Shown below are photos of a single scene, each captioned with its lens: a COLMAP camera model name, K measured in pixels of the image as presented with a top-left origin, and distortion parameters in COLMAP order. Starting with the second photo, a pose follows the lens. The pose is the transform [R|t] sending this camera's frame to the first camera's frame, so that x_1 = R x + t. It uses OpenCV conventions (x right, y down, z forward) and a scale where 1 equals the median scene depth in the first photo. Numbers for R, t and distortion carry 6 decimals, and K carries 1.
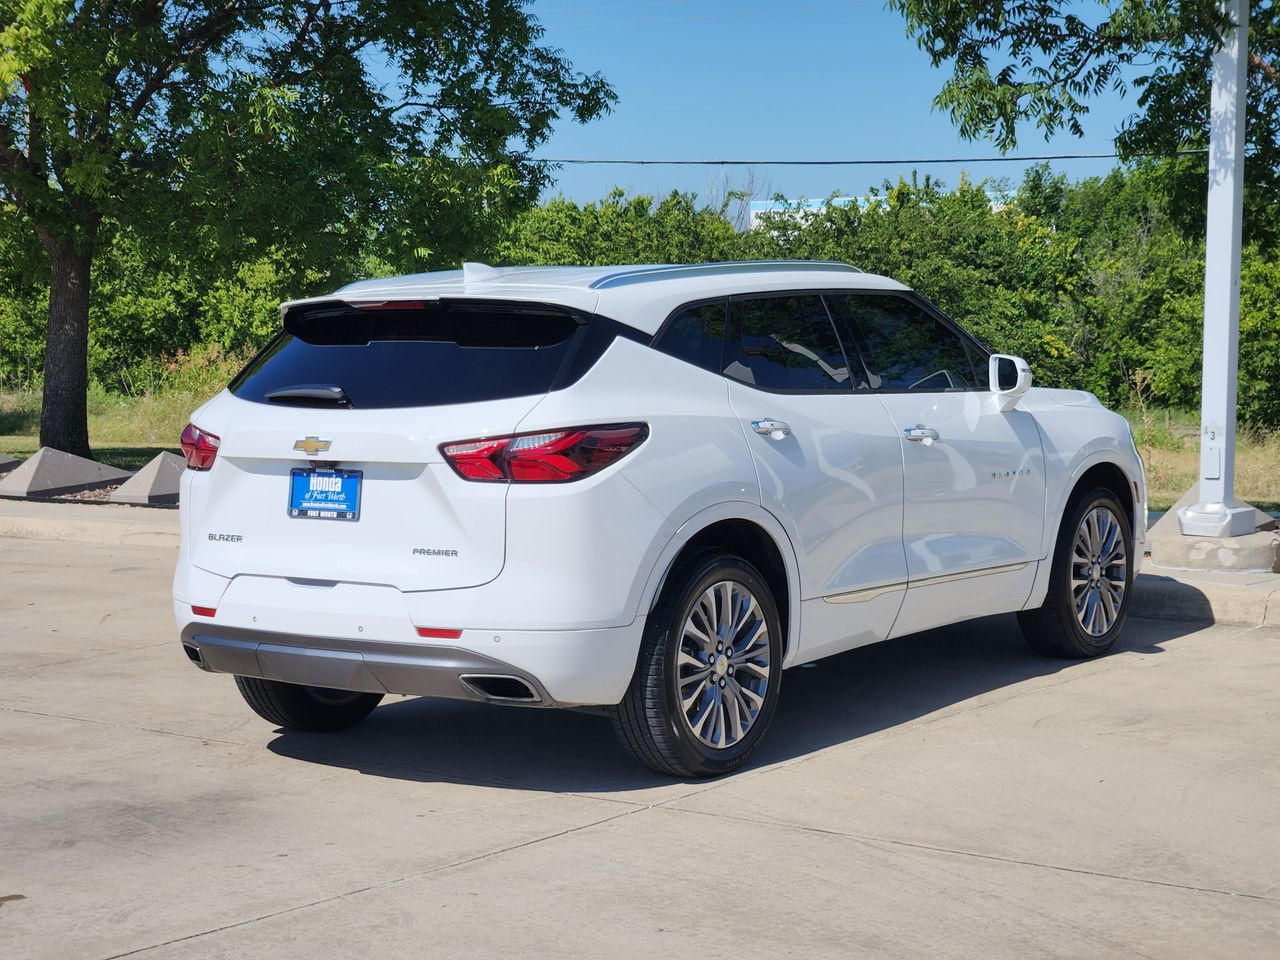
lens RADIAL K [[2341.7, 0, 640.0], [0, 2341.7, 480.0], [0, 0, 1]] dist [-0.048560, 0.030237]
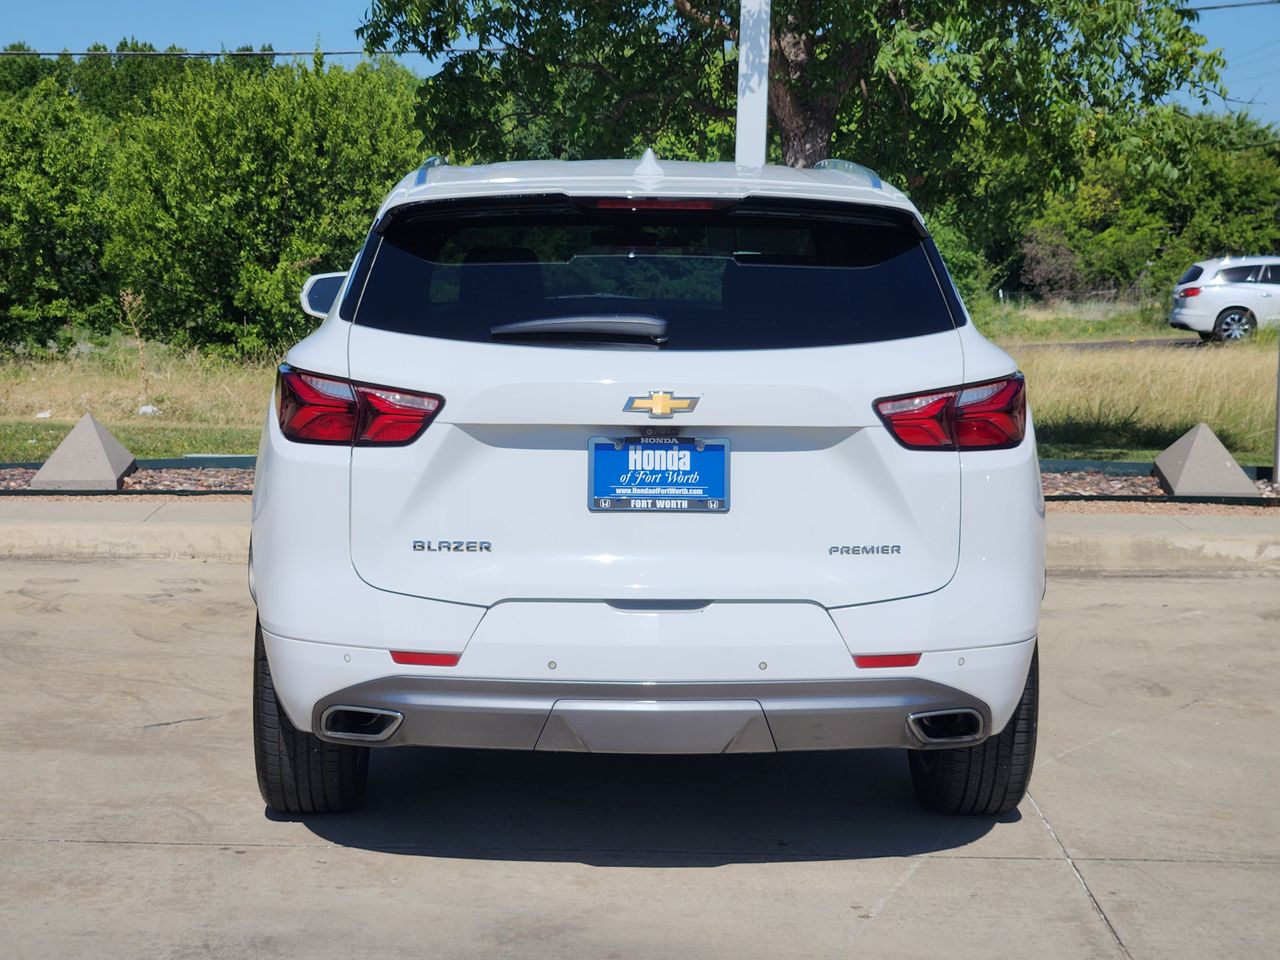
lens RADIAL K [[2462.7, 0, 639.8], [0, 2462.7, 504.8], [0, 0, 1]] dist [-1.007796, 13.043326]
pose [[0.790517, -0.049000, 0.610477, -0.579727], [0.023237, 0.998476, 0.050054, -0.021439], [-0.611999, -0.025383, 0.790451, 0.433500]]
